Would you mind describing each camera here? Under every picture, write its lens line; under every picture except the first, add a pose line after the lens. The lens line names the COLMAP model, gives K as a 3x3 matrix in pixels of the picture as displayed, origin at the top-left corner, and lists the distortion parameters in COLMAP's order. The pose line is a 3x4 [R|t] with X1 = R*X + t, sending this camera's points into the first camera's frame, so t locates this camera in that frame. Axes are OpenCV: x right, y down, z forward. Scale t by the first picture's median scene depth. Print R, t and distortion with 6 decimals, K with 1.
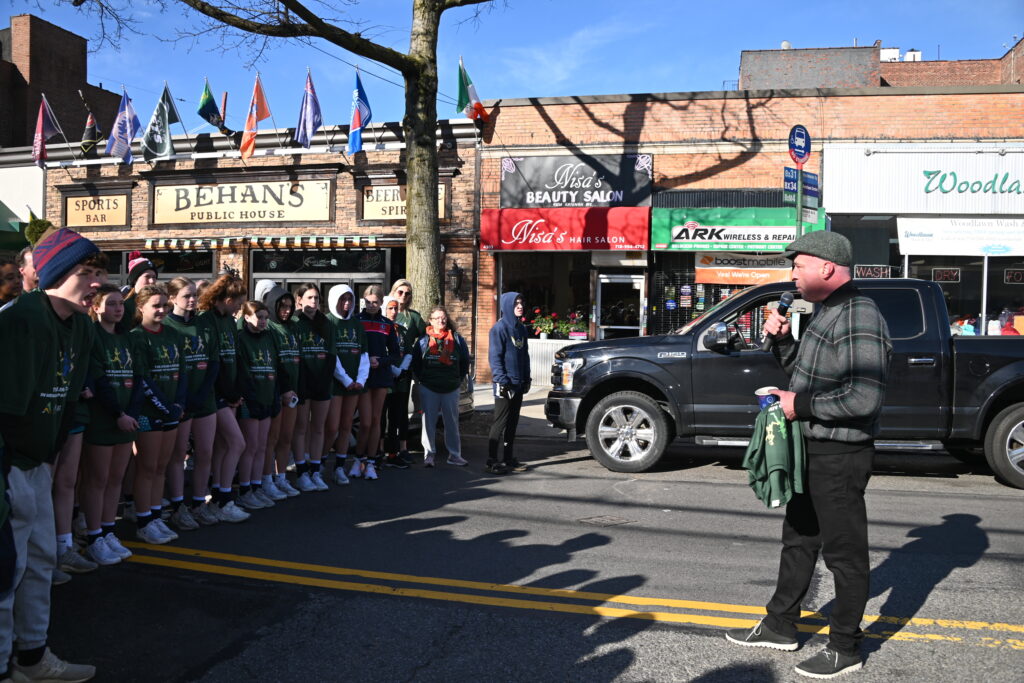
lens RADIAL K [[816.4, 0, 512.0], [0, 816.4, 341.5], [0, 0, 1]] dist [-0.154972, 0.093493]
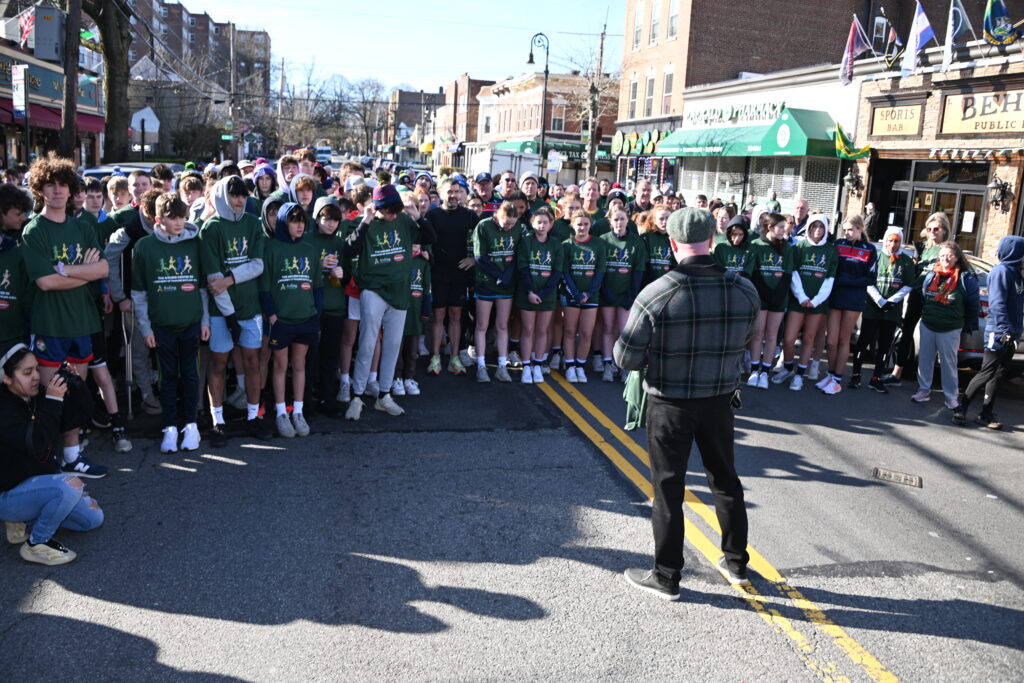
lens RADIAL K [[816.4, 0, 512.0], [0, 816.4, 341.5], [0, 0, 1]] dist [-0.154972, 0.093493]
pose [[0.459090, 0.192681, -0.867243, 0.214549], [-0.077076, 0.981154, 0.177188, -0.022100], [0.885040, -0.014501, 0.465289, 0.045672]]
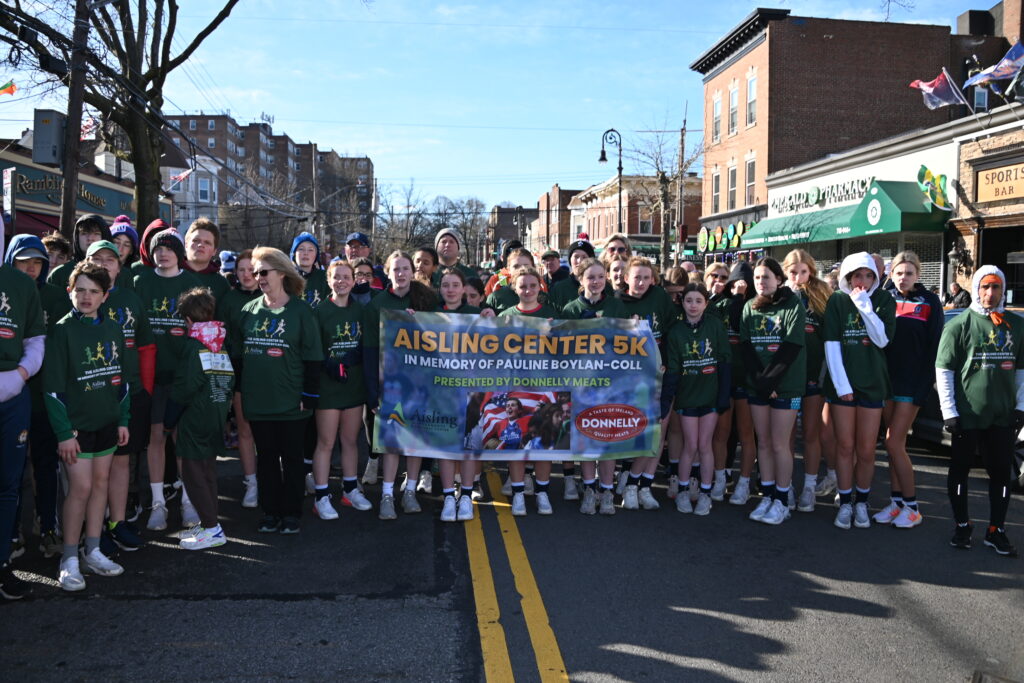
lens RADIAL K [[820.8, 0, 512.0], [0, 820.8, 341.5], [0, 0, 1]] dist [-0.160206, 0.105135]
pose [[0.340164, 0.054677, -0.938775, 0.141404], [-0.032677, 0.998393, 0.046309, -0.005629], [0.939798, 0.014924, 0.341404, 0.159974]]
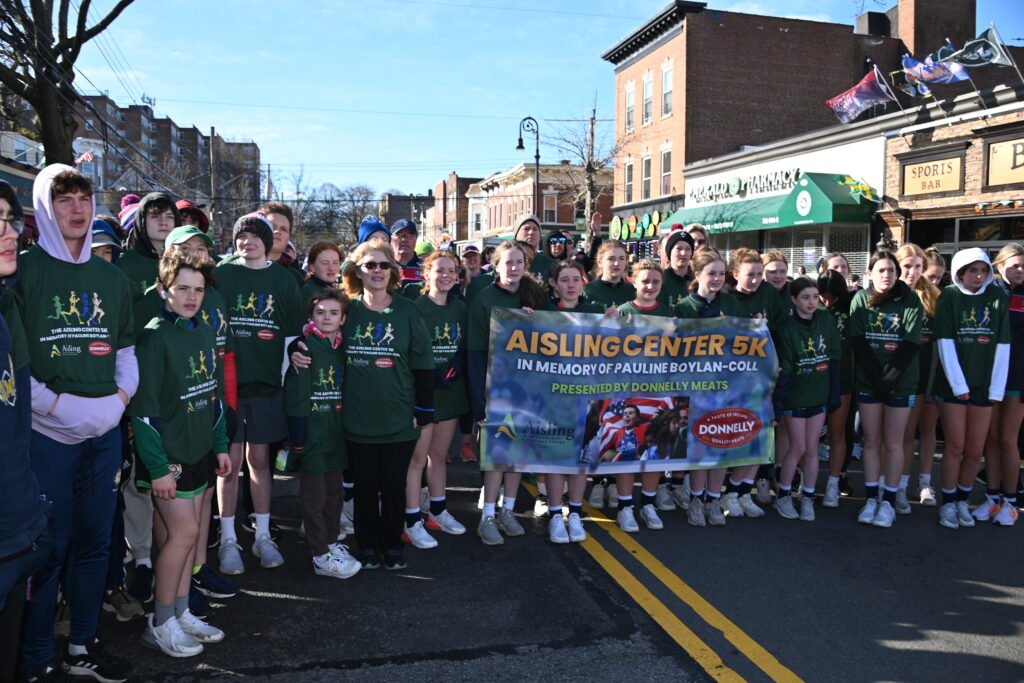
lens RADIAL K [[816.4, 0, 512.0], [0, 816.4, 341.5], [0, 0, 1]] dist [-0.154972, 0.093493]
pose [[0.467836, 0.064326, -0.881471, 0.086478], [-0.029506, 0.997929, 0.057164, -0.006430], [0.883323, -0.000735, 0.468765, 0.106929]]
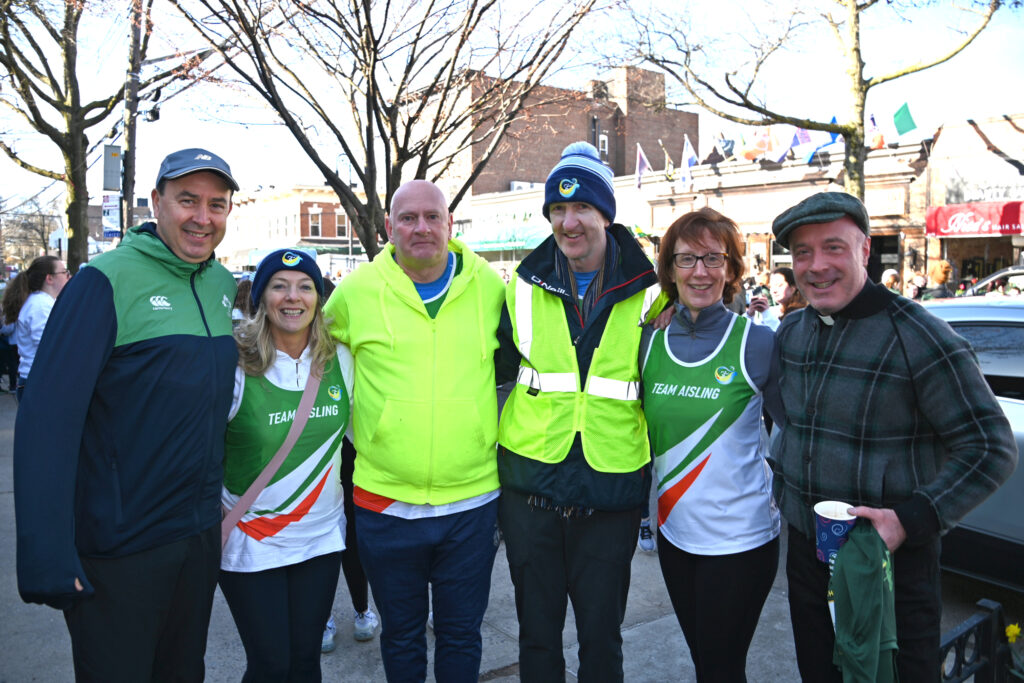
lens RADIAL K [[816.4, 0, 512.0], [0, 816.4, 341.5], [0, 0, 1]] dist [-0.154972, 0.093493]
pose [[0.772246, 0.031344, -0.634550, 0.234042], [-0.007171, 0.999149, 0.040626, 0.013704], [0.635283, -0.026822, 0.771814, -0.414930]]
